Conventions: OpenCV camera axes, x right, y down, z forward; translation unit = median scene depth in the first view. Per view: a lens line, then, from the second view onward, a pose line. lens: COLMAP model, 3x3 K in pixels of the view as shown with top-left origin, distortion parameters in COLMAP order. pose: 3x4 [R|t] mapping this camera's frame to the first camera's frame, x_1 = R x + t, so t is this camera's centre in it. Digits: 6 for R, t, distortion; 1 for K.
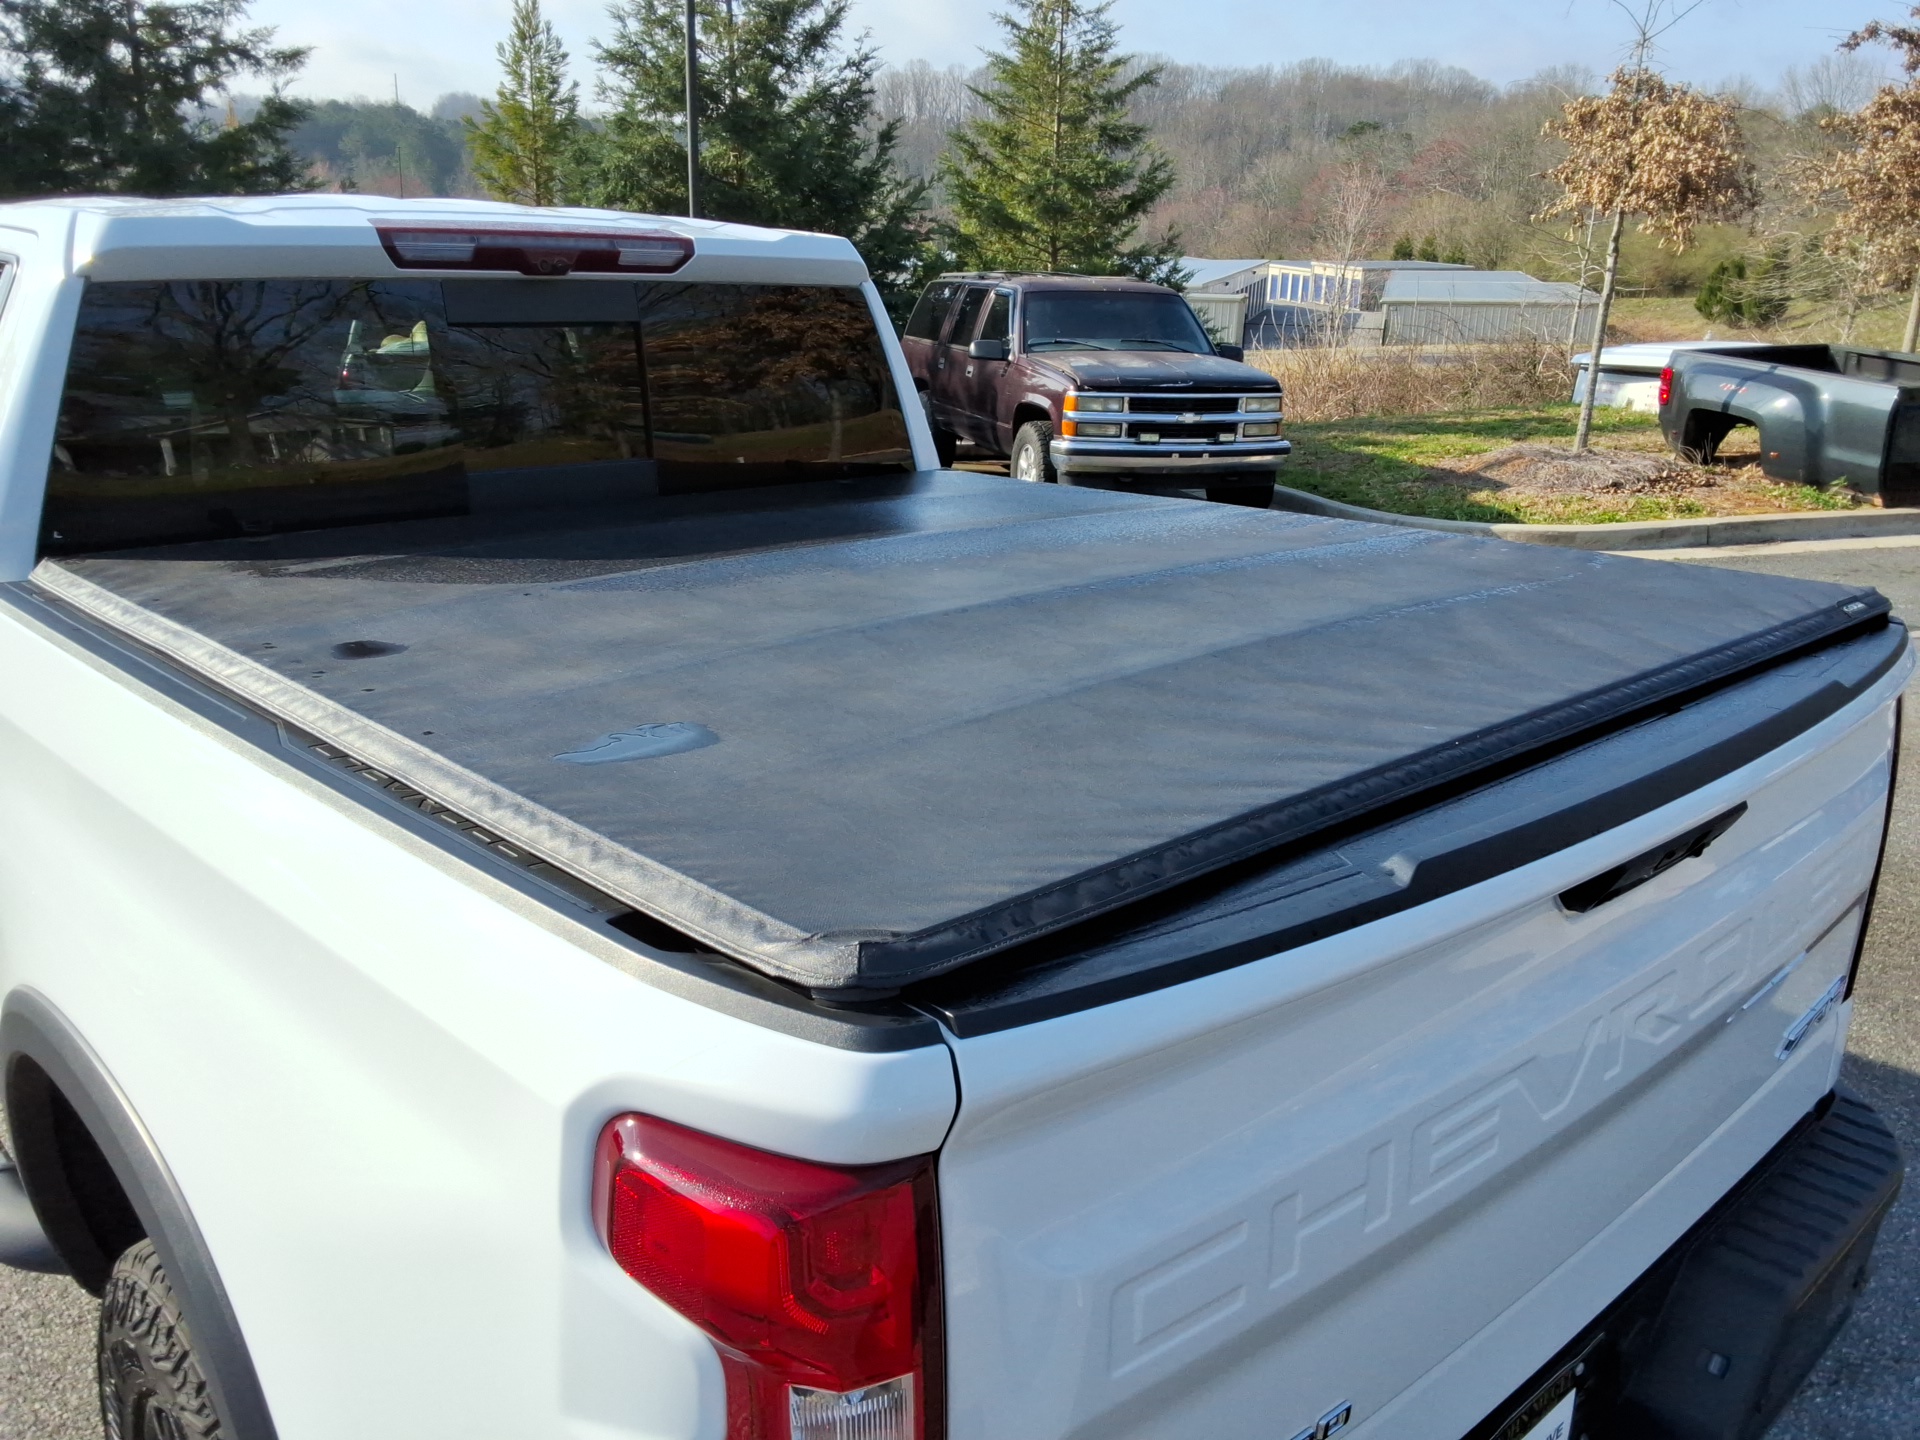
lens RADIAL K [[1548.6, 0, 989.6], [0, 1548.6, 688.2], [0, 0, 1]] dist [0.108958, -0.164961]
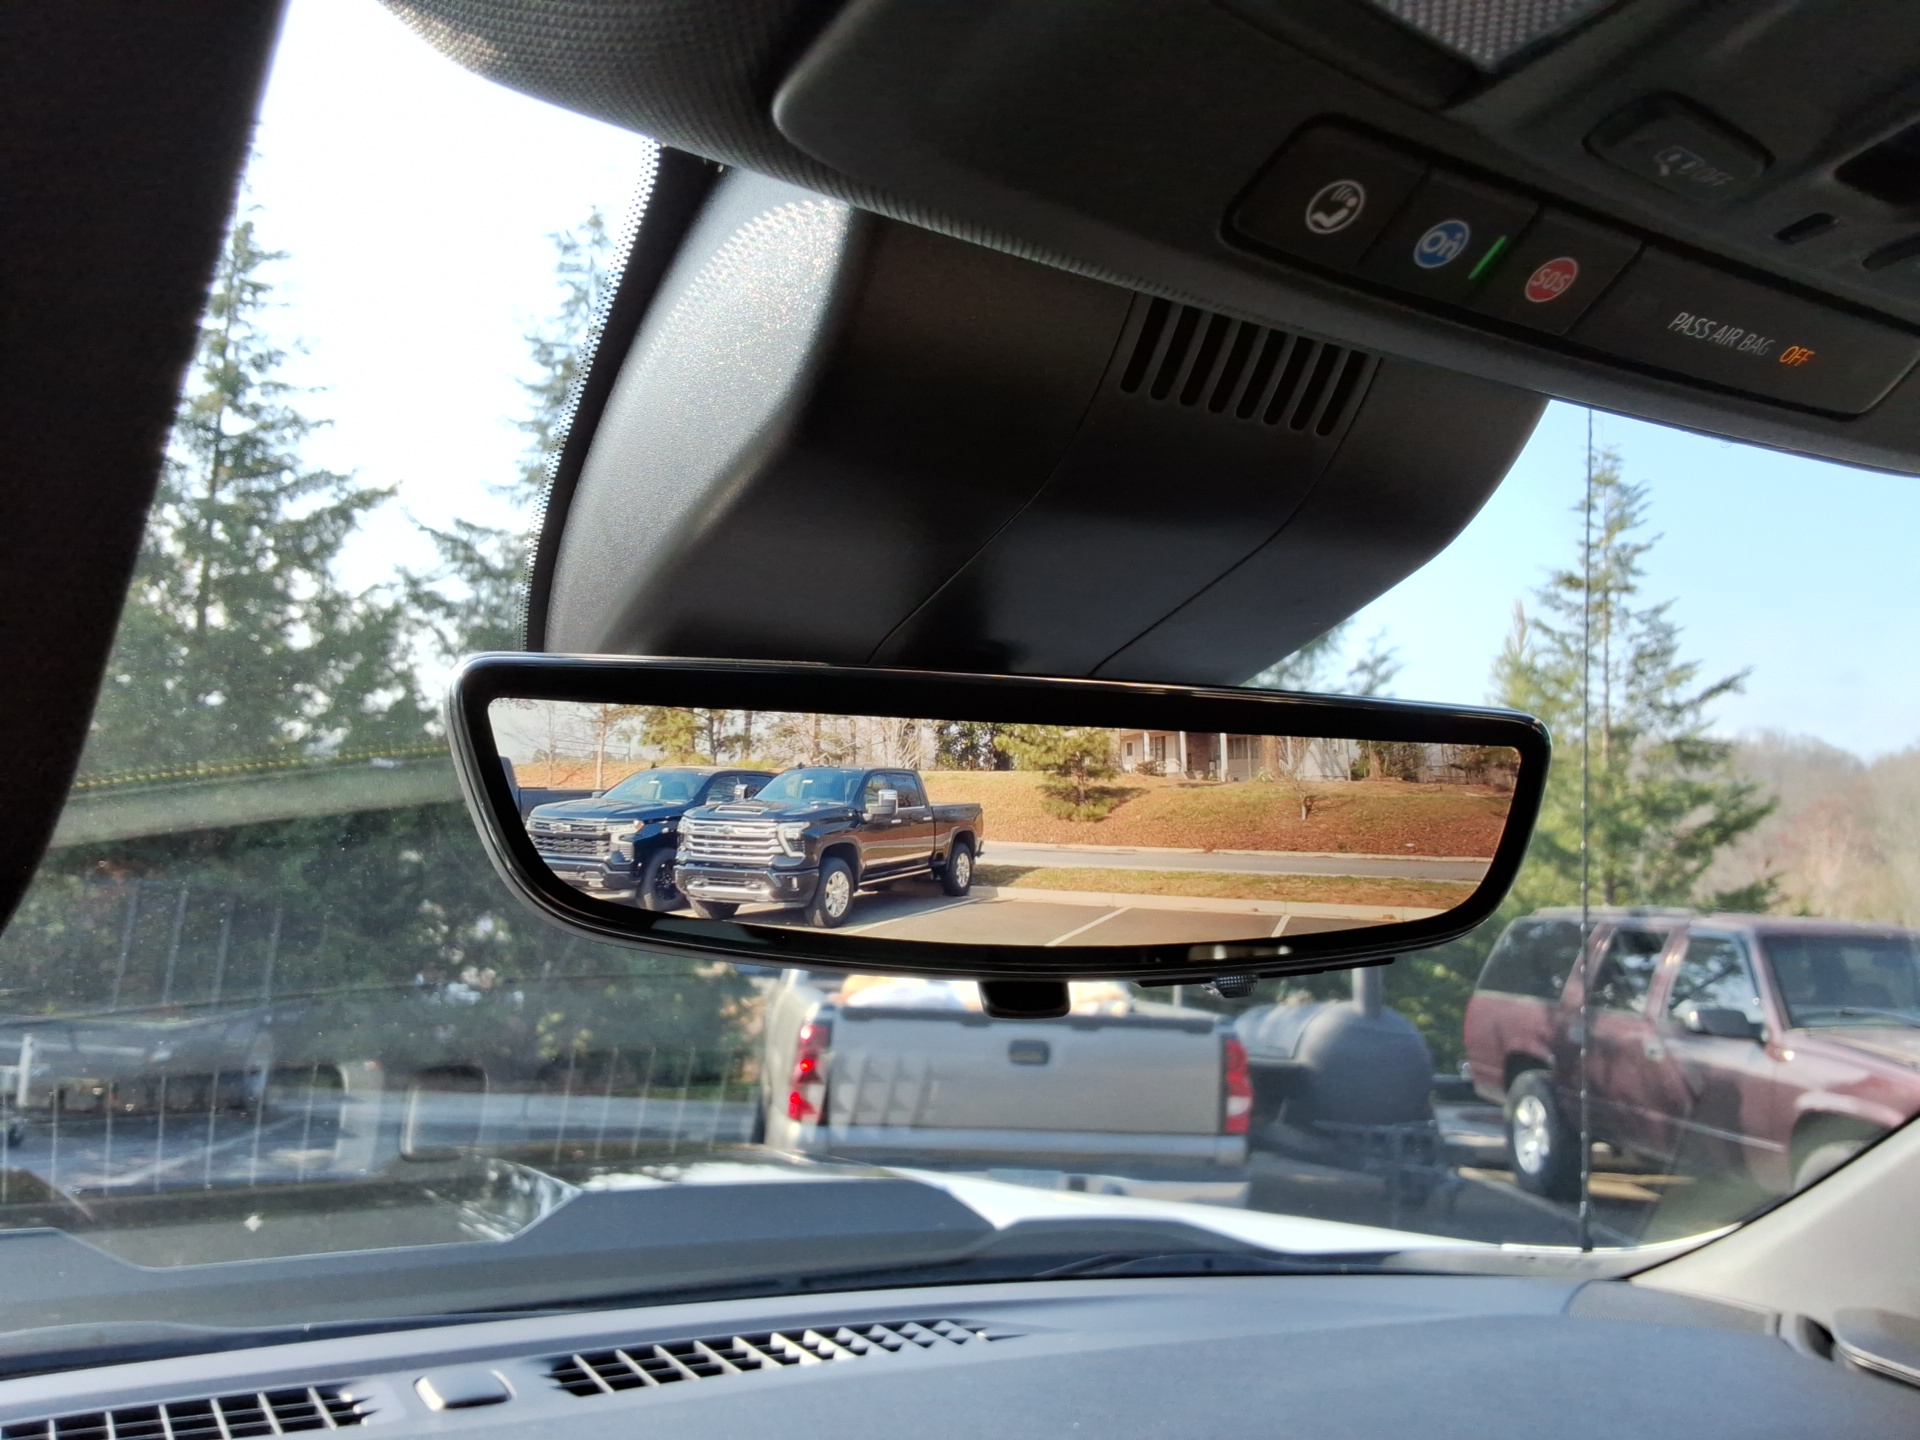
lens RADIAL K [[1548.6, 0, 967.5], [0, 1548.6, 688.1], [0, 0, 1]] dist [0.108958, -0.164961]
pose [[0.977937, -0.012896, -0.208500, -0.125104], [-0.071231, 0.917691, -0.390858, -0.051536], [0.196379, 0.397086, 0.896525, 0.230289]]
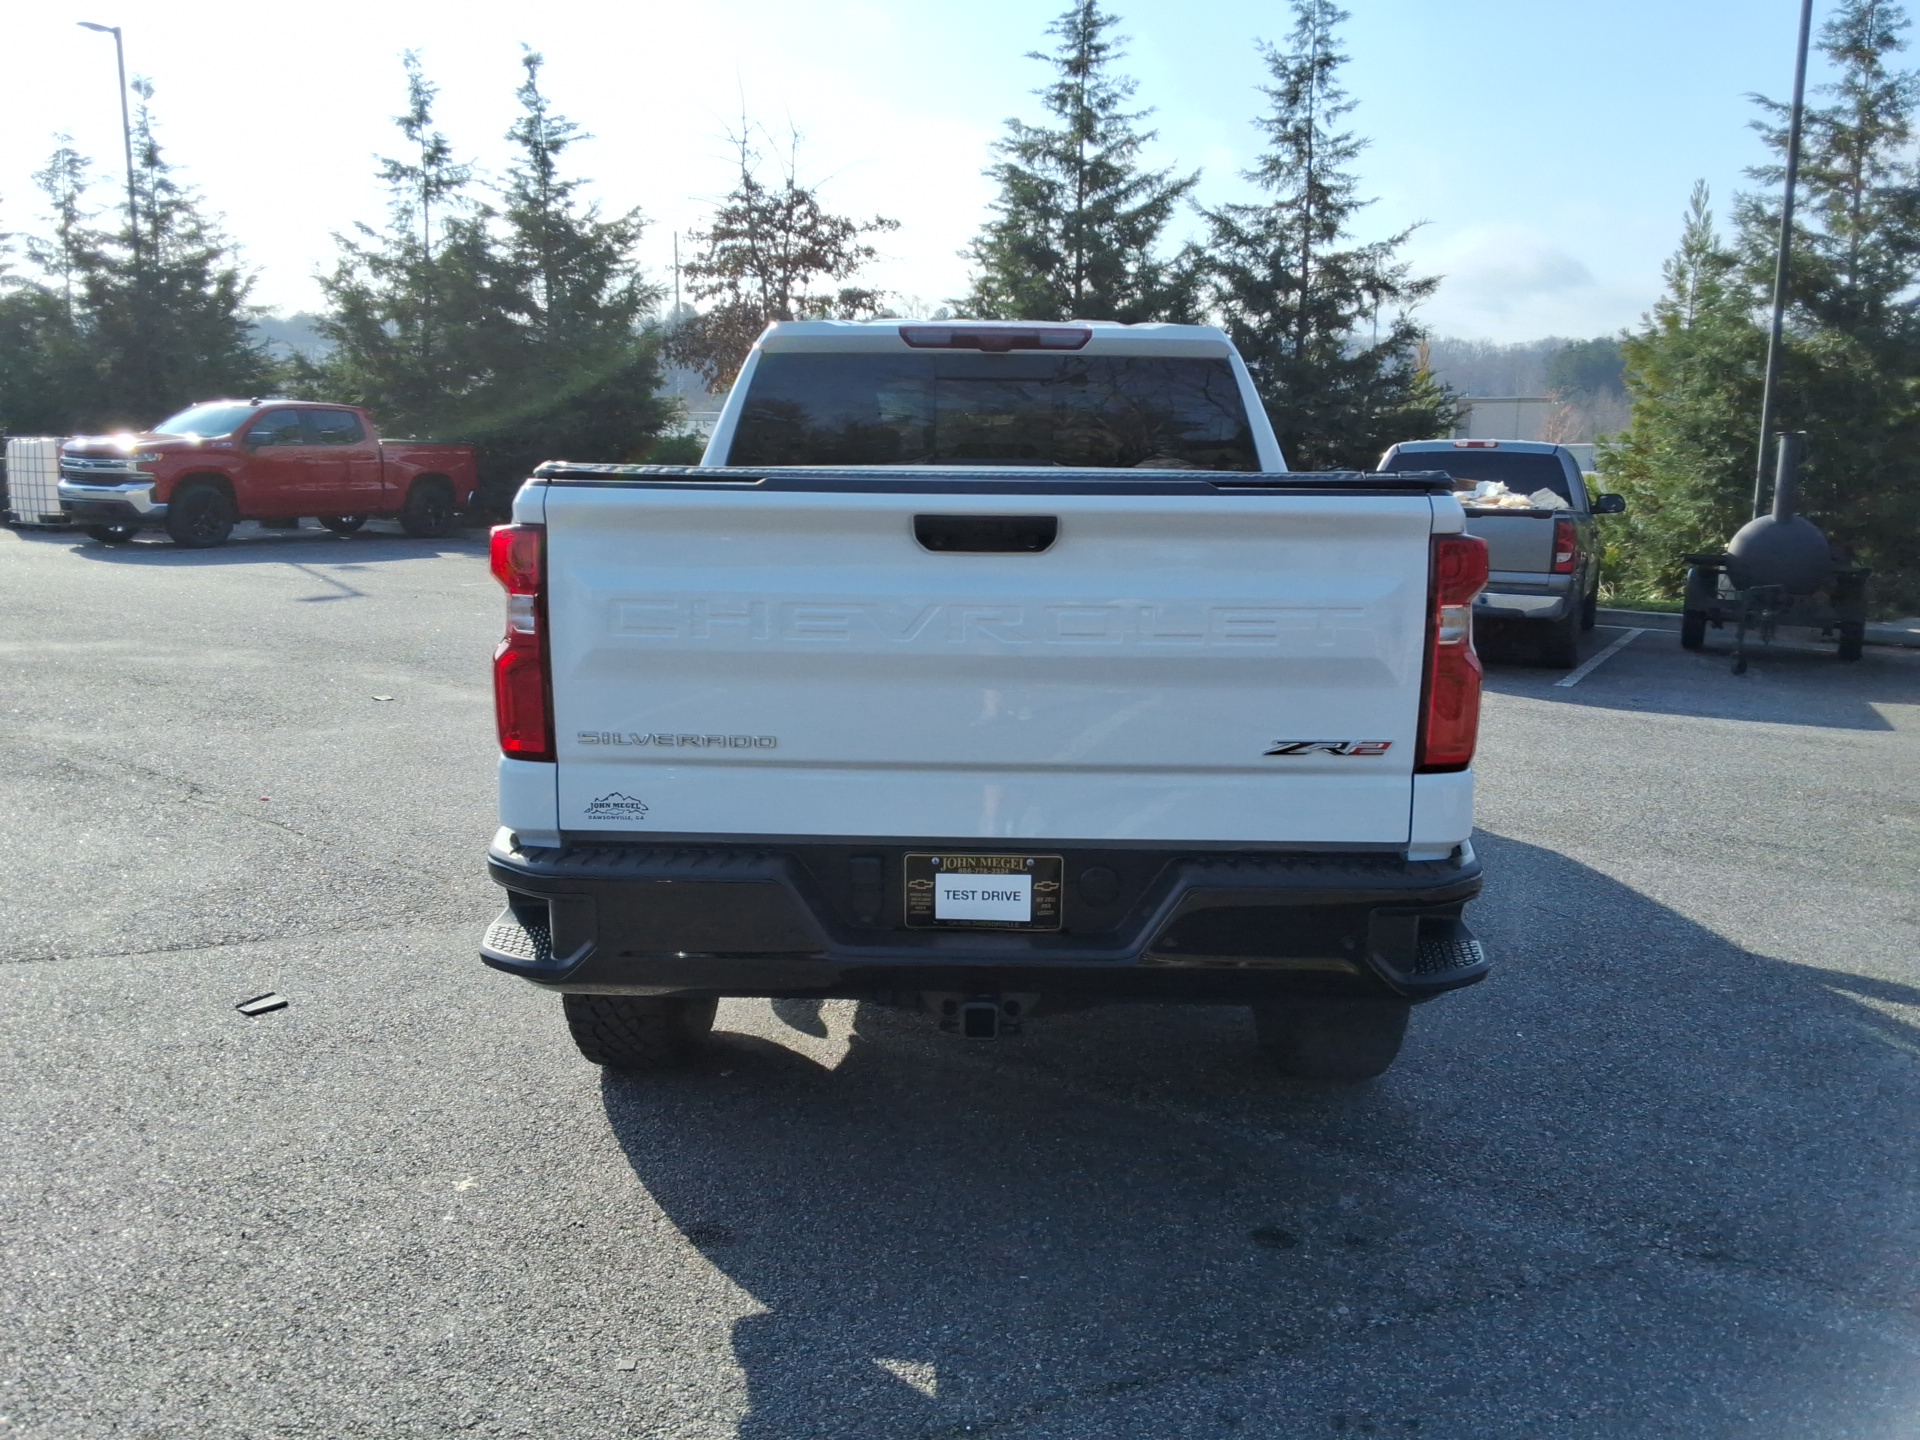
lens RADIAL K [[1548.6, 0, 970.7], [0, 1548.6, 689.3], [0, 0, 1]] dist [0.108958, -0.164961]
pose [[0.714630, 0.091036, -0.693553, 0.153750], [-0.186252, 0.980466, -0.063215, 0.036485], [0.674250, 0.174351, 0.717627, -0.033175]]
